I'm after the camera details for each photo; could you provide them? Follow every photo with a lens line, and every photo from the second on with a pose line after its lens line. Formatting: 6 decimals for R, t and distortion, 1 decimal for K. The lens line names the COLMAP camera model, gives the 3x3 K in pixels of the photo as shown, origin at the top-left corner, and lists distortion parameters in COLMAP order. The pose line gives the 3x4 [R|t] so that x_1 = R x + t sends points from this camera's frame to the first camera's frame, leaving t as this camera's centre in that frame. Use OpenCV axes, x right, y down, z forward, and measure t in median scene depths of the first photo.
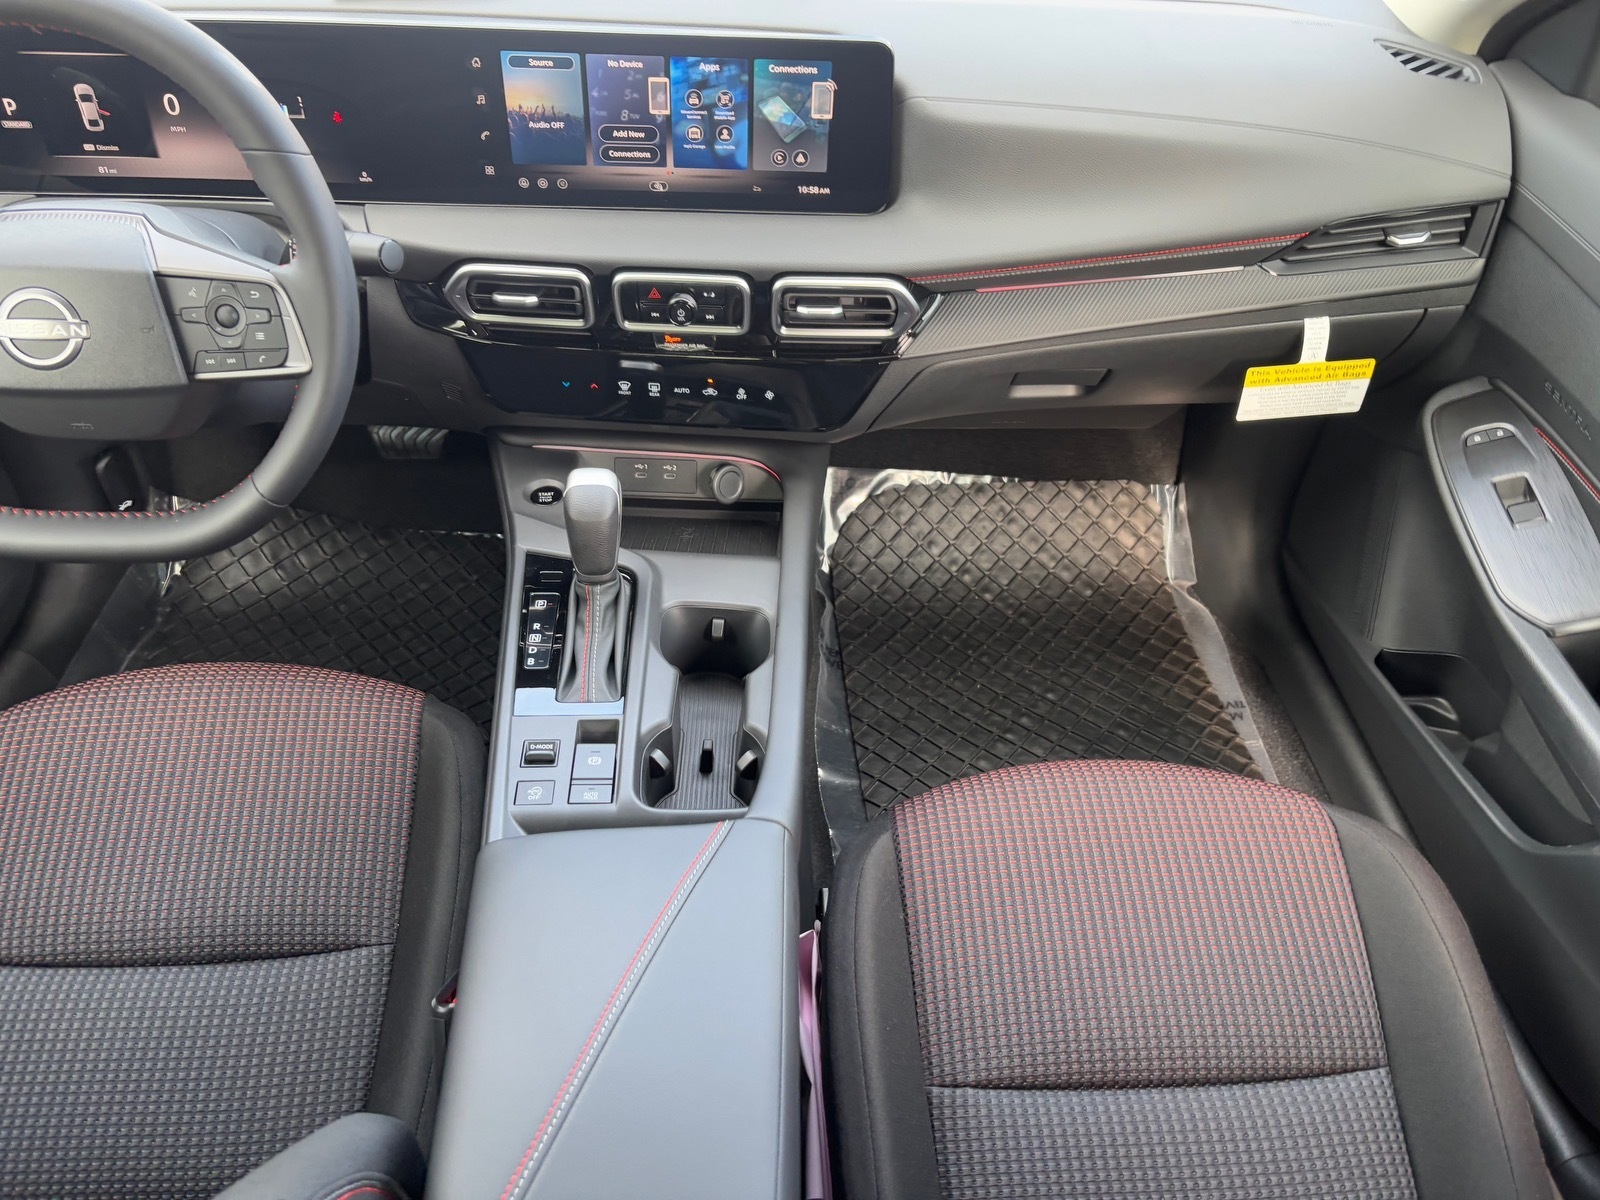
lens RADIAL K [[1215.7, 0, 790.1], [0, 1215.7, 609.1], [0, 0, 1]] dist [0.007476, -0.002698]
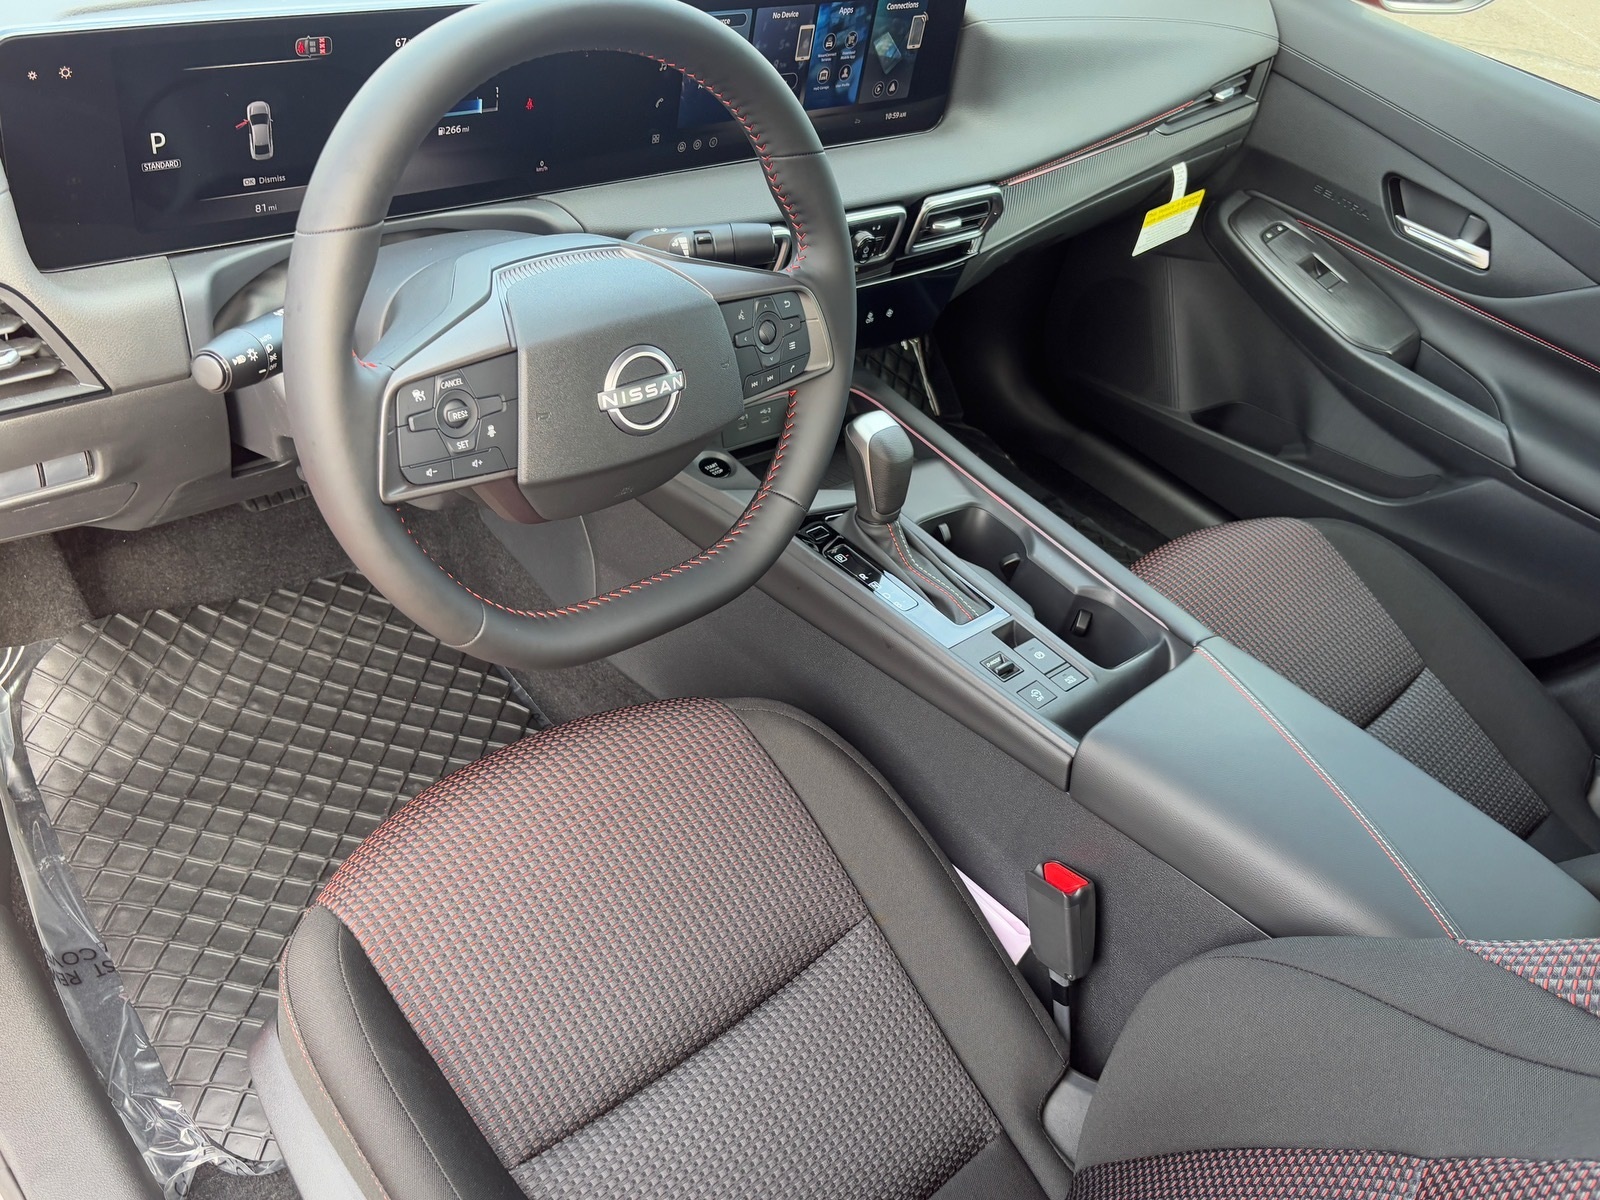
lens RADIAL K [[1366.3, 0, 784.0], [0, 1366.3, 605.1], [0, 0, 1]] dist [0.040658, -0.078610]
pose [[0.760230, -0.329093, 0.560132, -0.897405], [0.291518, 0.943330, 0.158574, -0.162983], [-0.580575, 0.042736, 0.813084, 0.098957]]
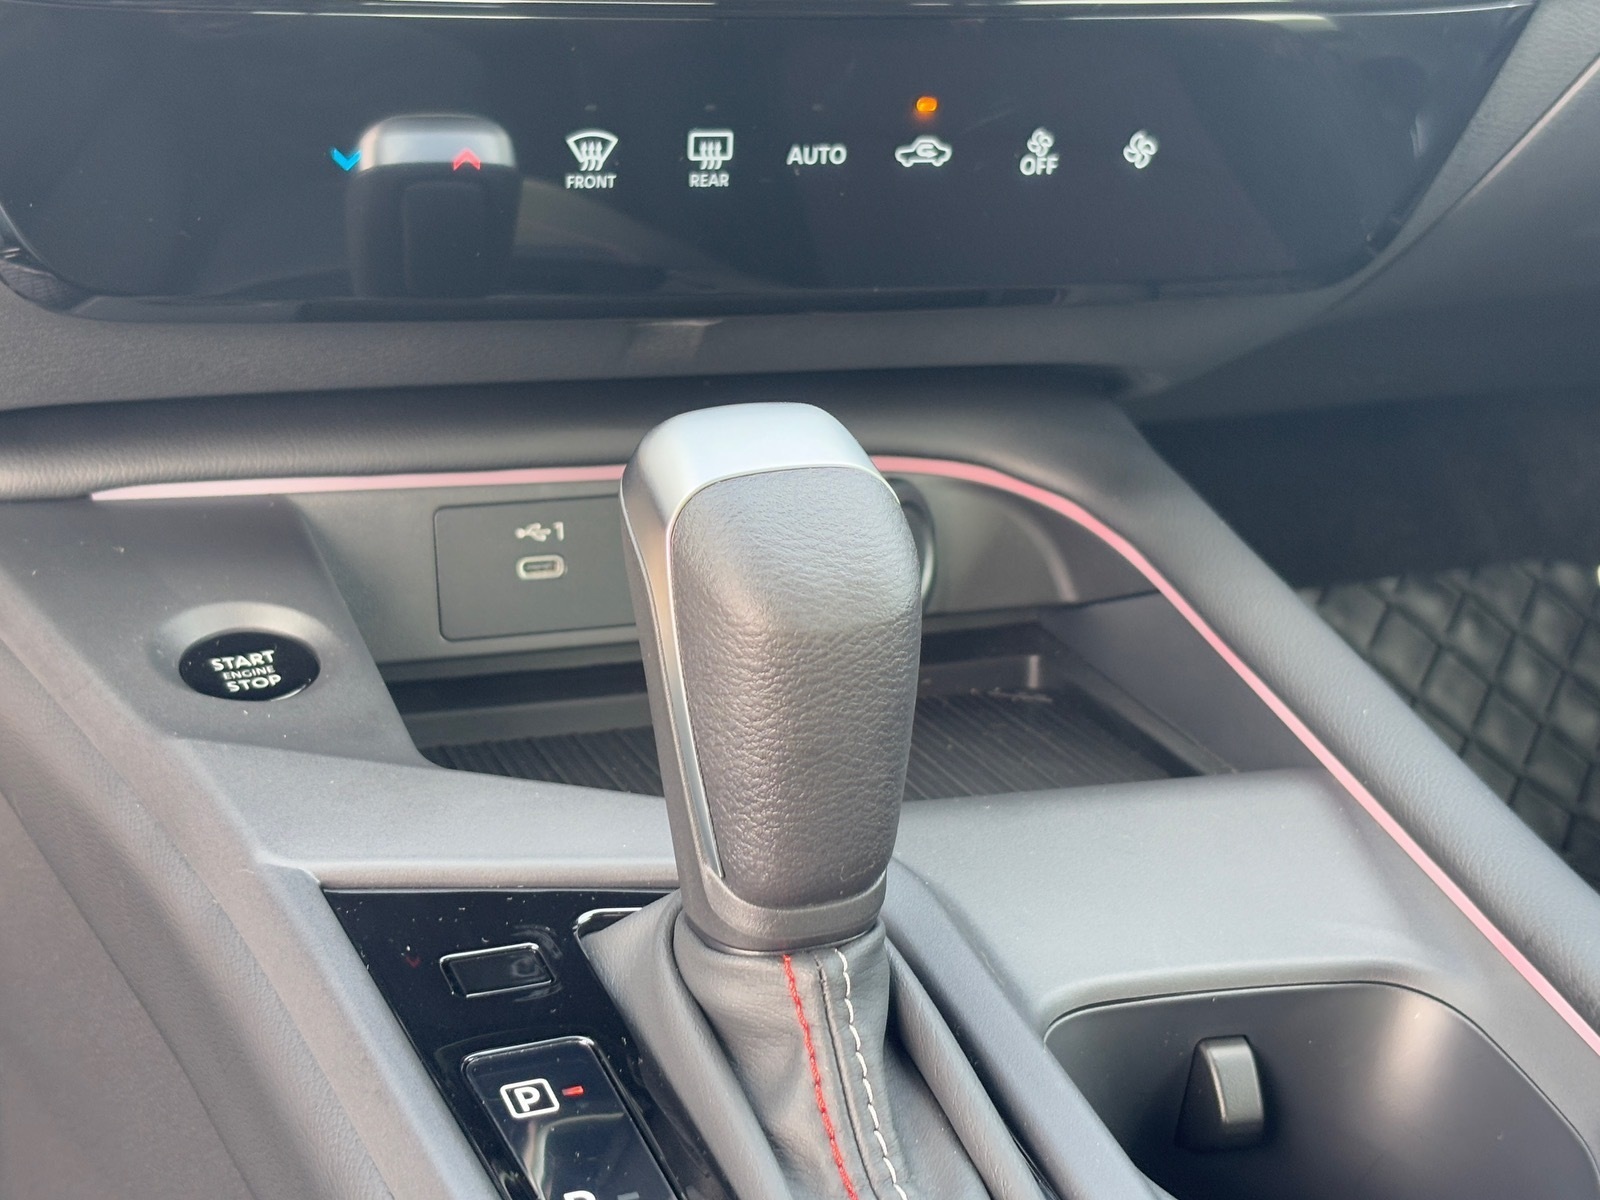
lens RADIAL K [[2704.3, 0, 800.0], [0, 2704.3, 600.0], [0, 0, 1]] dist [0.303938, -2.255683]
pose [[0.933482, -0.109436, 0.341518, -0.311417], [0.174404, 0.970637, -0.165674, -0.001459], [-0.313359, 0.214216, 0.925158, 0.542511]]
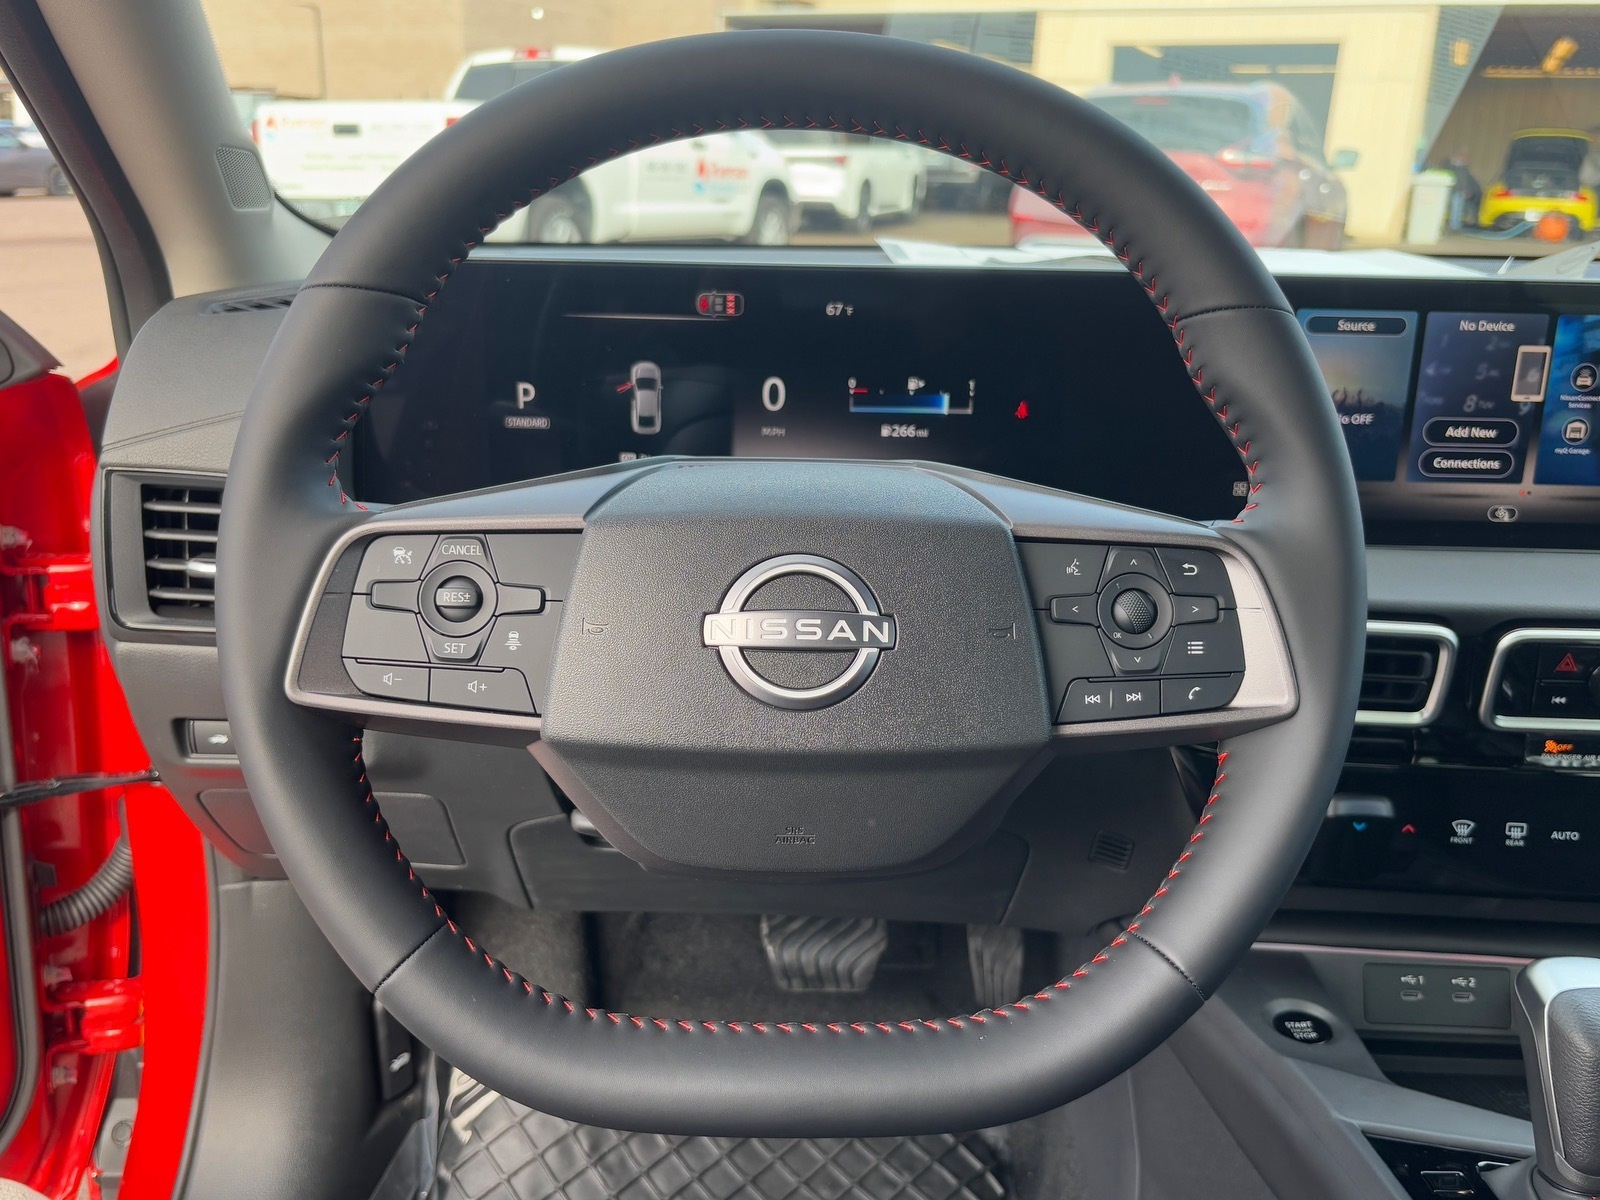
lens RADIAL K [[1355.3, 0, 793.3], [0, 1355.3, 620.9], [0, 0, 1]] dist [0.074924, -0.109223]
pose [[0.999709, -0.002543, -0.023968, -0.470461], [-0.007631, 0.909865, -0.414835, 0.000585], [0.022863, 0.414897, 0.909581, 0.378920]]
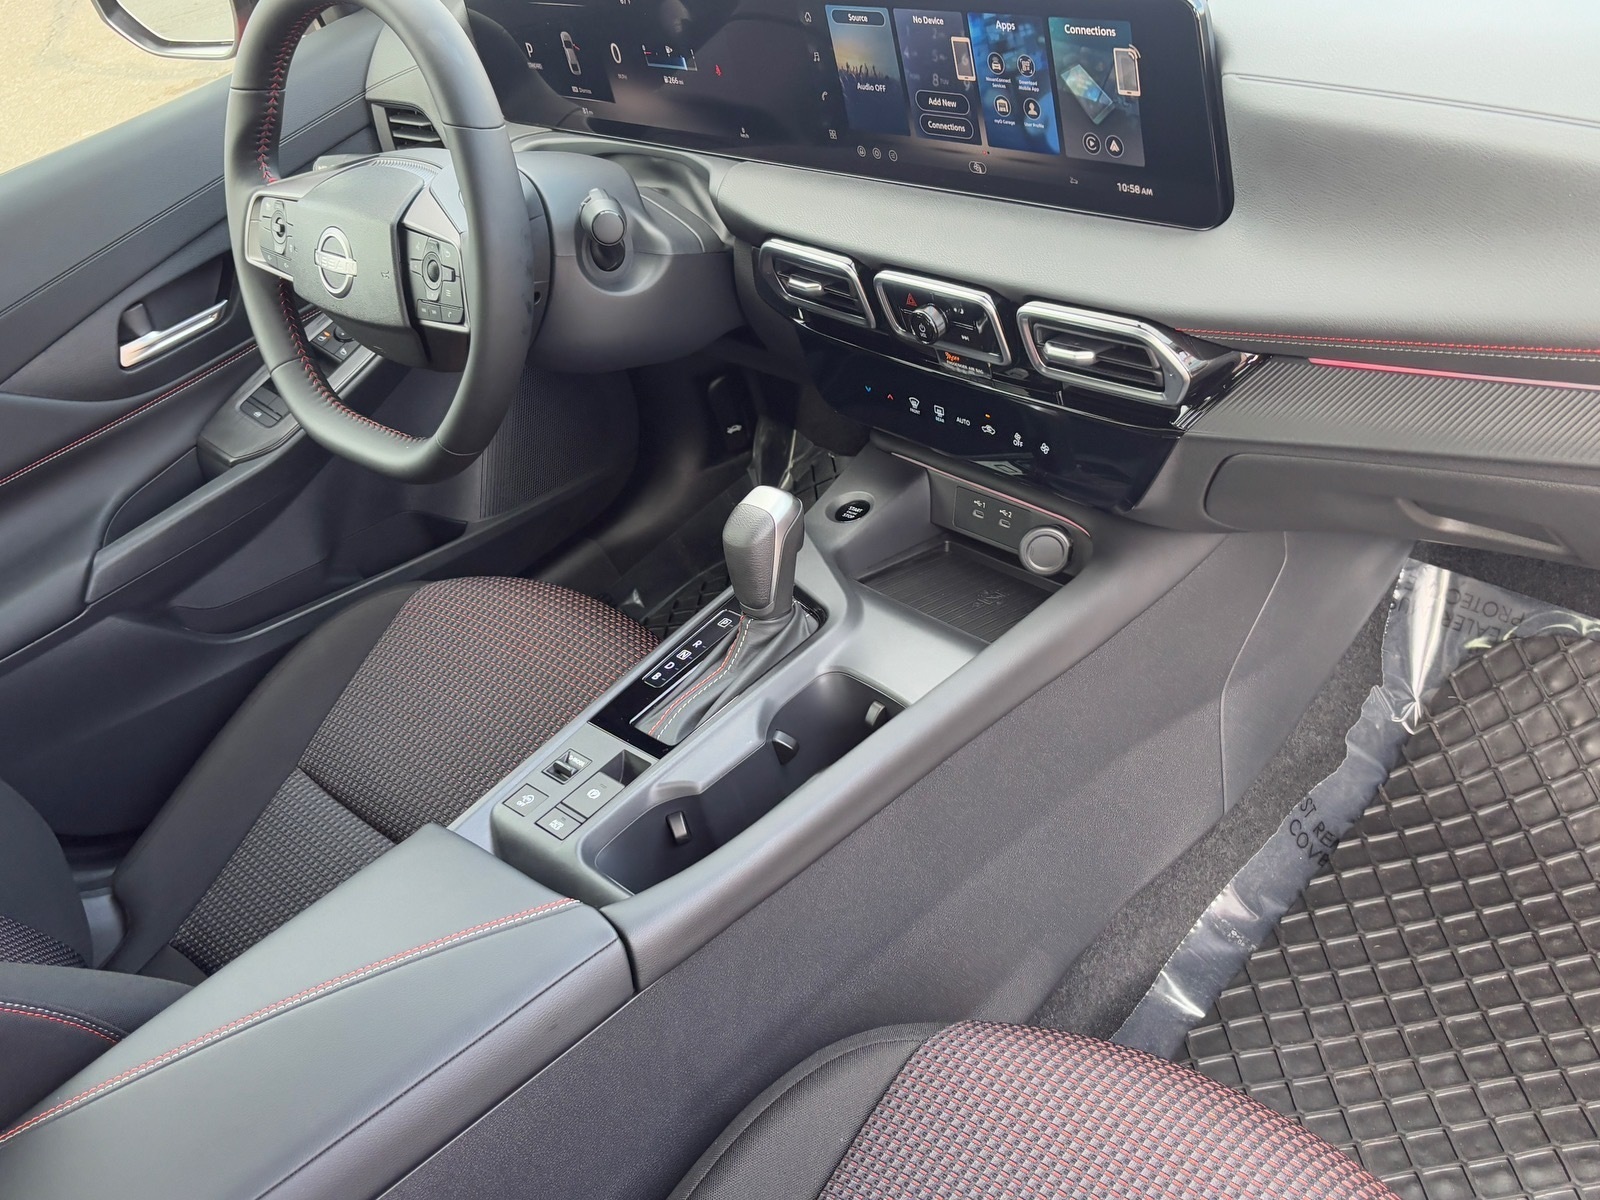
lens RADIAL K [[1596.3, 0, 797.0], [0, 1596.3, 621.8], [0, 0, 1]] dist [0.116847, -0.438610]
pose [[0.647751, 0.279850, -0.708592, 0.662107], [-0.271778, 0.953777, 0.128240, -0.170893], [0.711727, 0.109513, 0.693867, 0.223876]]
